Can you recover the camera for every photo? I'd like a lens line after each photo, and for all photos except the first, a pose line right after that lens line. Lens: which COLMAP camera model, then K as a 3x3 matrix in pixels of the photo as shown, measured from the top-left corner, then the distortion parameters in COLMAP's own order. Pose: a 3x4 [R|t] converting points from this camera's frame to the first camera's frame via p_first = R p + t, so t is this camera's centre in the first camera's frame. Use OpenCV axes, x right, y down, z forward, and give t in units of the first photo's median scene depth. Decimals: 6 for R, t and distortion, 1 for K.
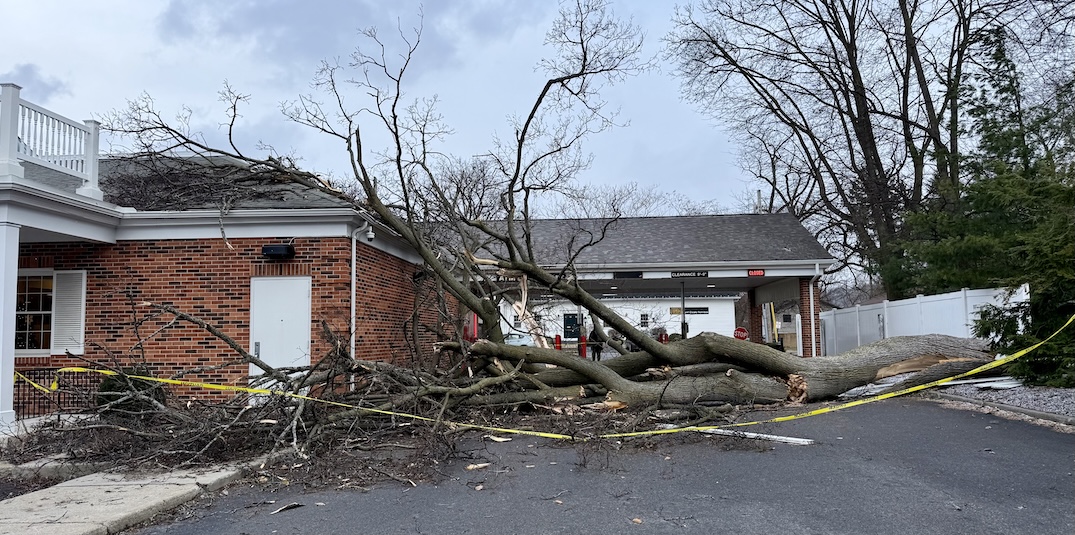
lens RADIAL K [[730.2, 0, 540.4], [0, 730.2, 290.9], [0, 0, 1]] dist [0.006197, -0.000476]
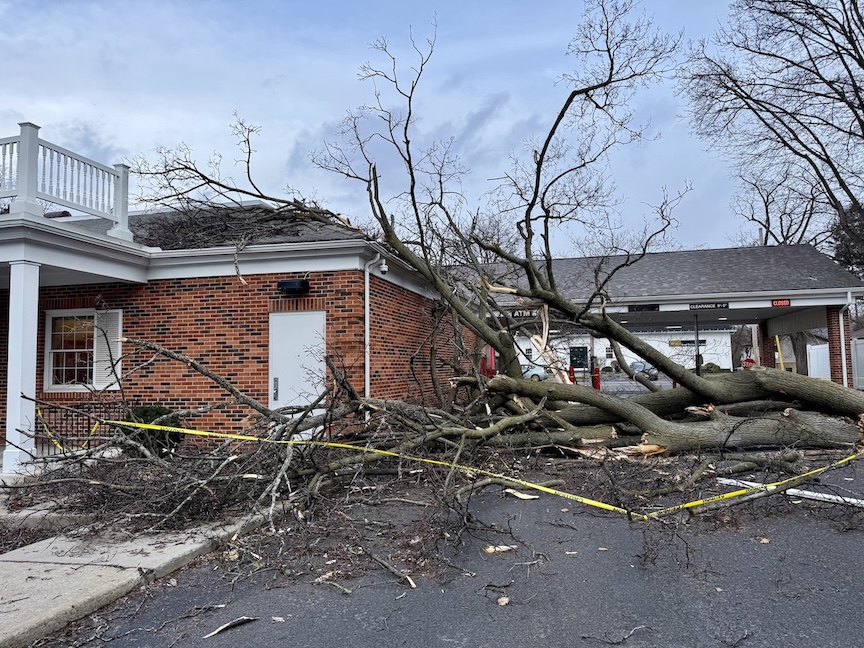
lens RADIAL K [[600.8, 0, 431.8], [0, 600.8, 341.4], [0, 0, 1]] dist [0.171439, -0.247502]
pose [[0.982355, -0.011051, -0.186697, -0.019950], [0.015000, 0.999692, 0.019752, 0.006743], [0.186421, -0.022203, 0.982219, 0.212204]]
